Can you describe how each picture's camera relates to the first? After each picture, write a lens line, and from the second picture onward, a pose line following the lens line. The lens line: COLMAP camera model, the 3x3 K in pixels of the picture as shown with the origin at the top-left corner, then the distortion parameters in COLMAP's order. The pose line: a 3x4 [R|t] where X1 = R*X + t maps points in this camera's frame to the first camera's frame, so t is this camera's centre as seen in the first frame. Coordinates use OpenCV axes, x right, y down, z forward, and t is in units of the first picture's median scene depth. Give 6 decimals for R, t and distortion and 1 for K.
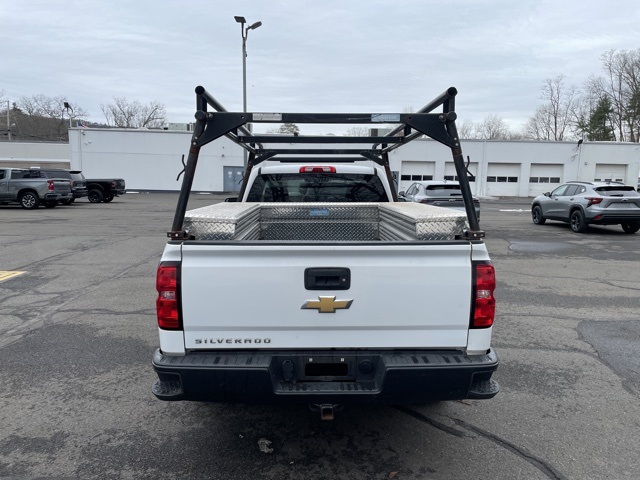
lens RADIAL K [[480.3, 0, 319.6], [0, 480.3, 234.8], [0, 0, 1]] dist [0.090137, -0.115194]
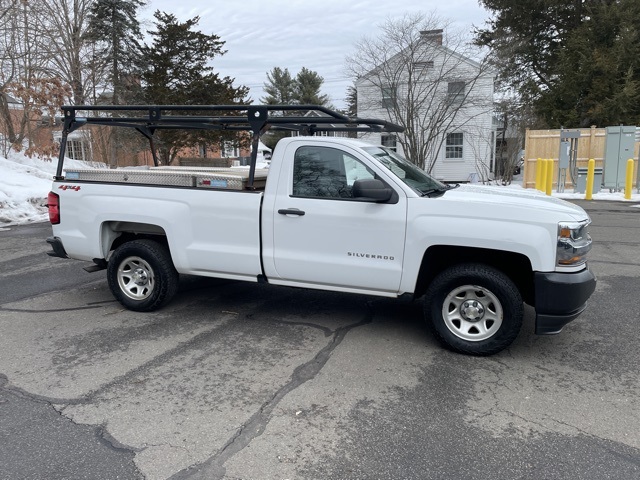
lens RADIAL K [[480.3, 0, 319.3], [0, 480.3, 232.4], [0, 0, 1]] dist [0.090137, -0.115194]
pose [[-0.356282, 0.140383, -0.923773, 0.968105], [-0.113468, 0.974832, 0.191905, -0.152651], [0.927463, 0.173191, -0.331386, 1.431445]]
